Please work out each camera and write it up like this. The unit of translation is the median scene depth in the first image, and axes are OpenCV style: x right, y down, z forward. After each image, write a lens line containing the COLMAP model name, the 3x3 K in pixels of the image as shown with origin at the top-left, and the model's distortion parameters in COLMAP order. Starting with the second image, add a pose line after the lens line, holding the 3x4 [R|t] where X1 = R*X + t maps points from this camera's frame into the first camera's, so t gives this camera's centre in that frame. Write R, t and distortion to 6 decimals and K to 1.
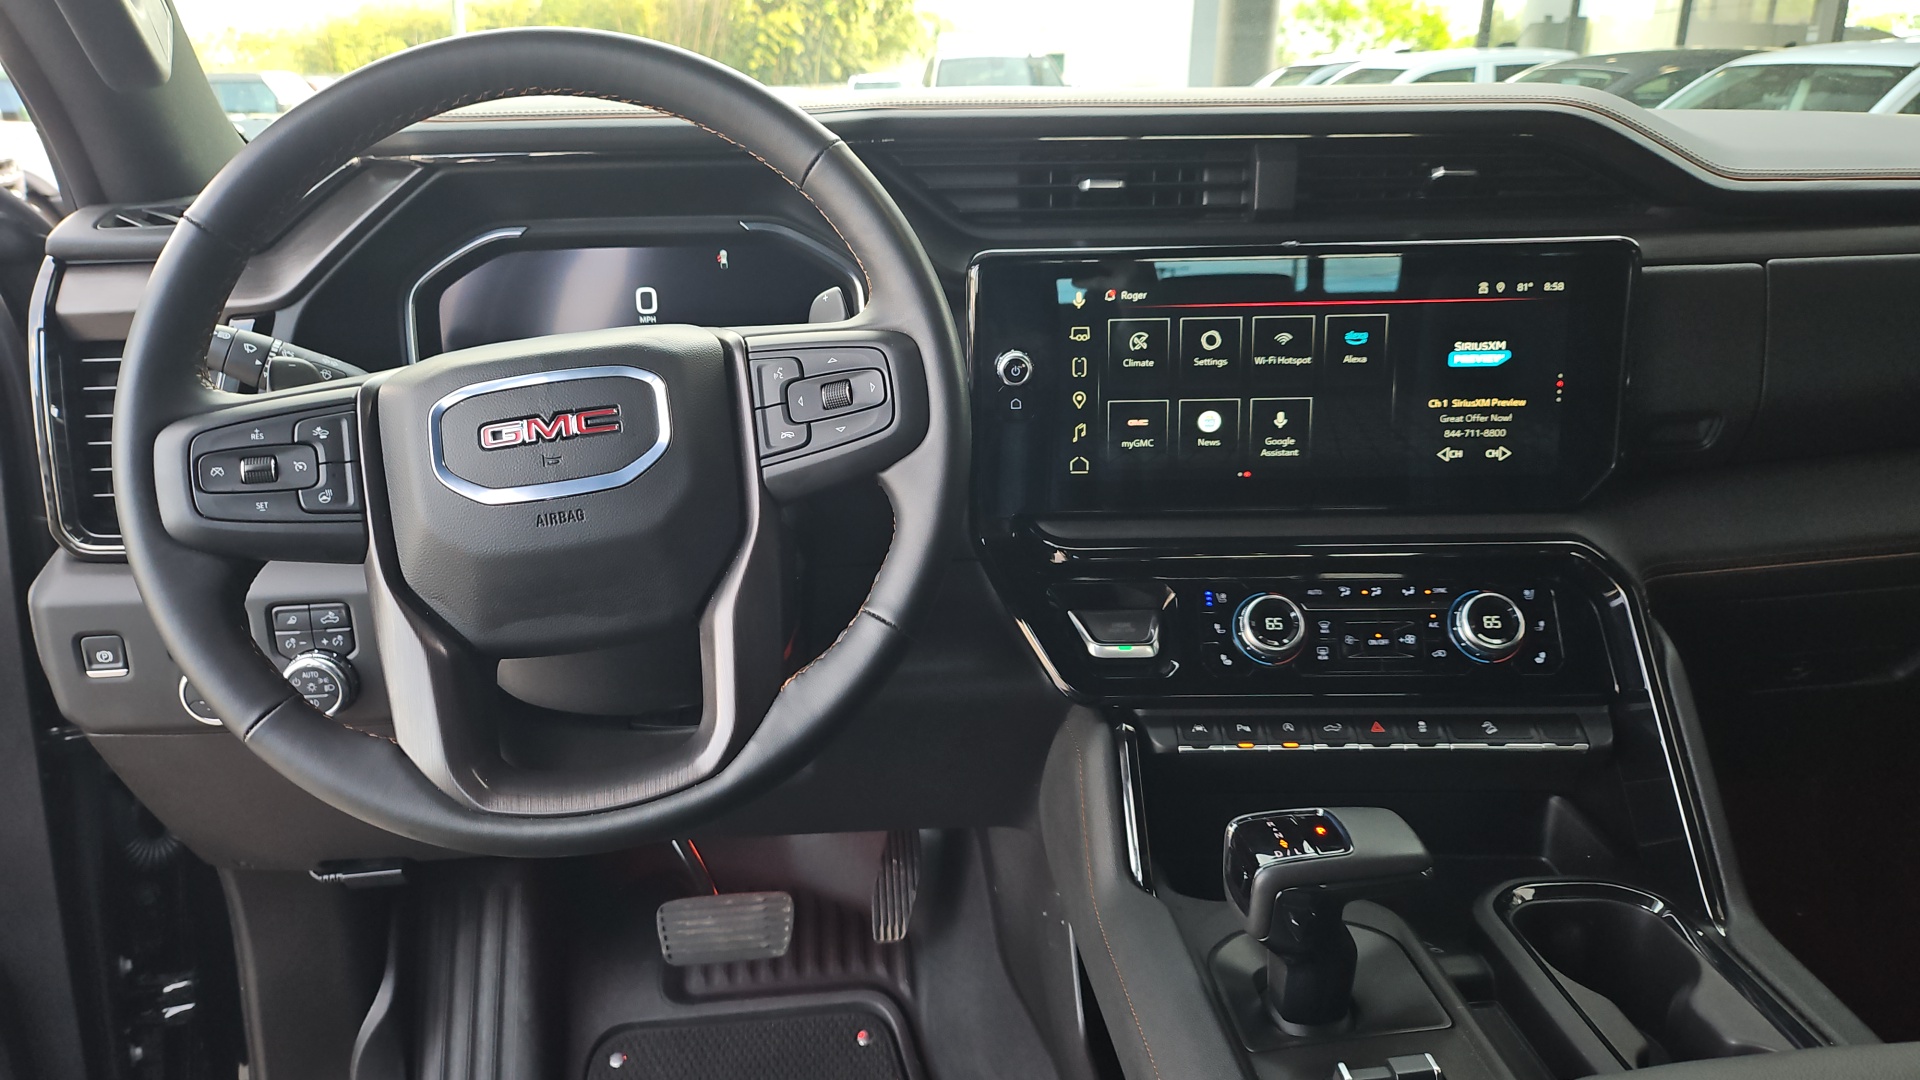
lens RADIAL K [[1362.0, 0, 937.1], [0, 1362.0, 534.5], [0, 0, 1]] dist [0.032824, -0.008327]
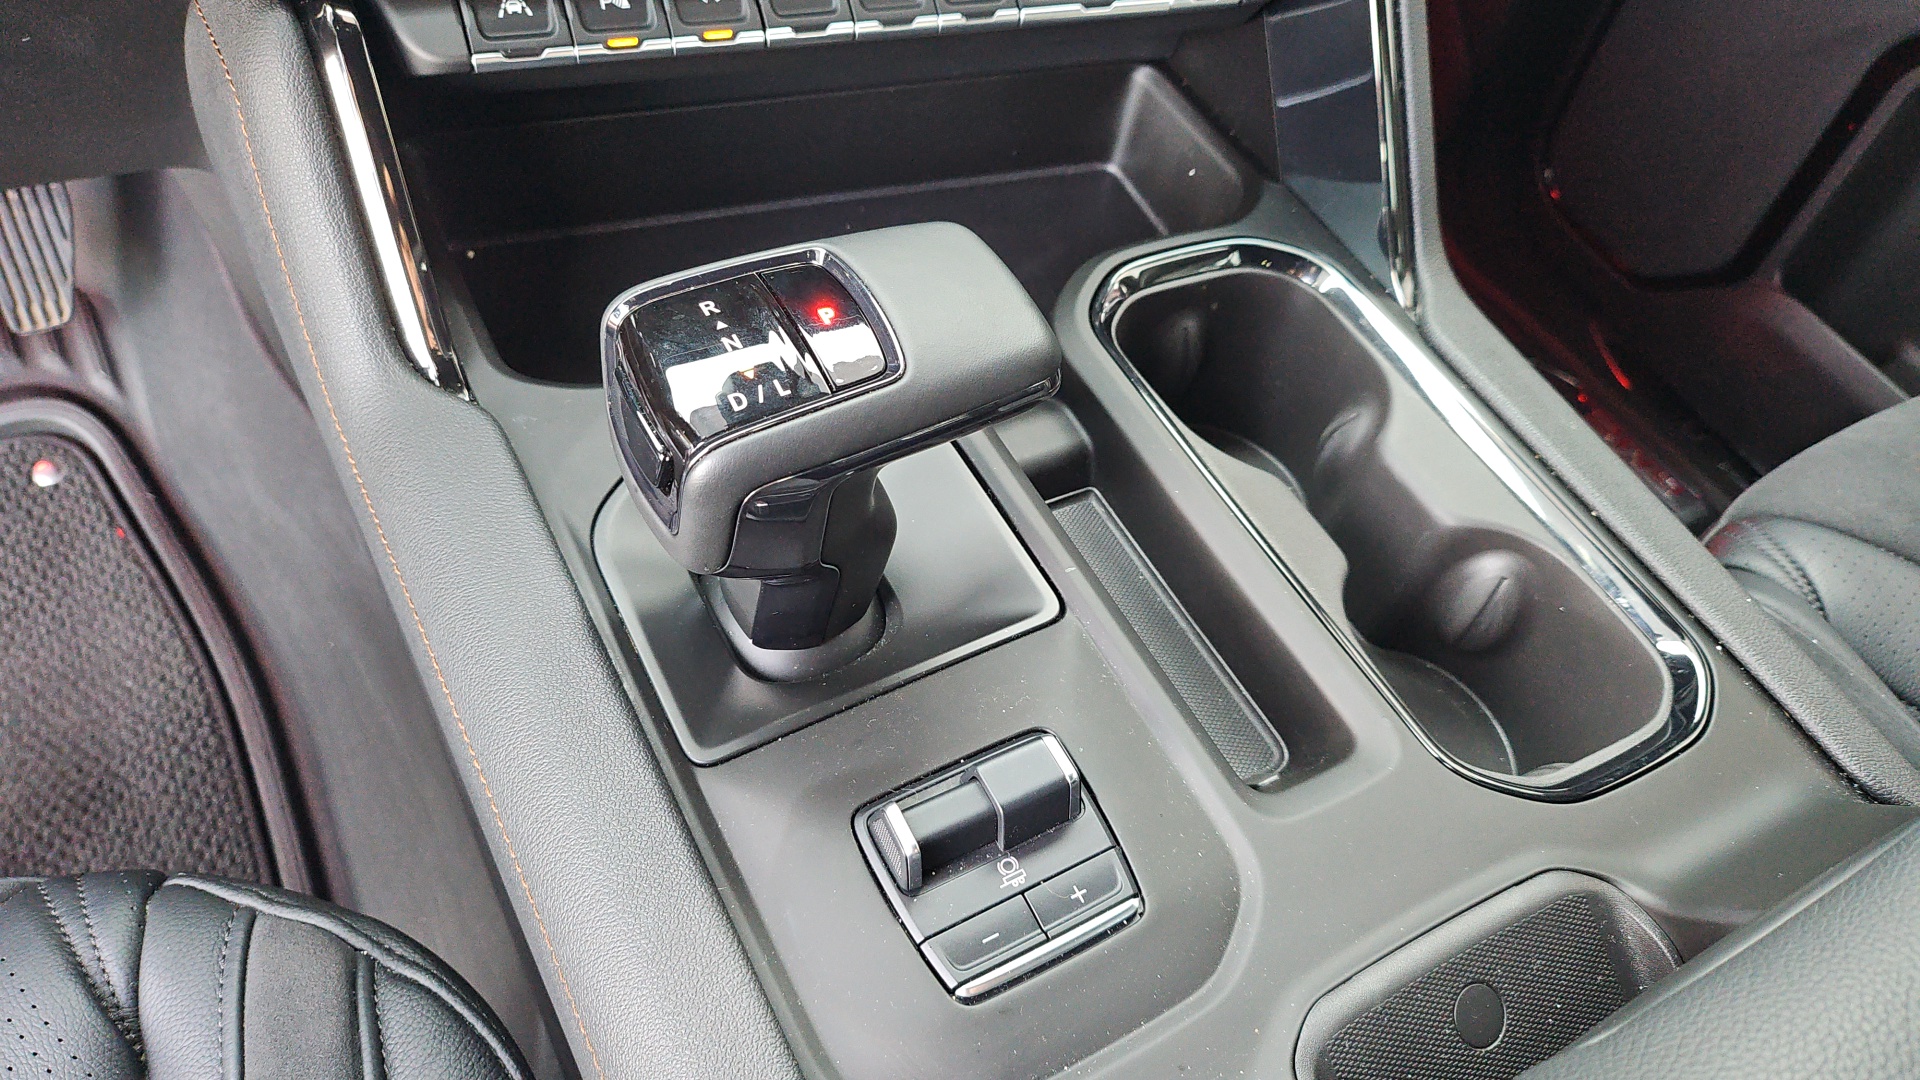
lens RADIAL K [[1362.0, 0, 937.1], [0, 1362.0, 534.5], [0, 0, 1]] dist [0.032824, -0.008327]
pose [[0.904672, -0.218323, 0.365929, 0.118897], [-0.034846, 0.817986, 0.574182, 0.024024], [-0.424682, -0.532197, 0.732401, 0.536895]]
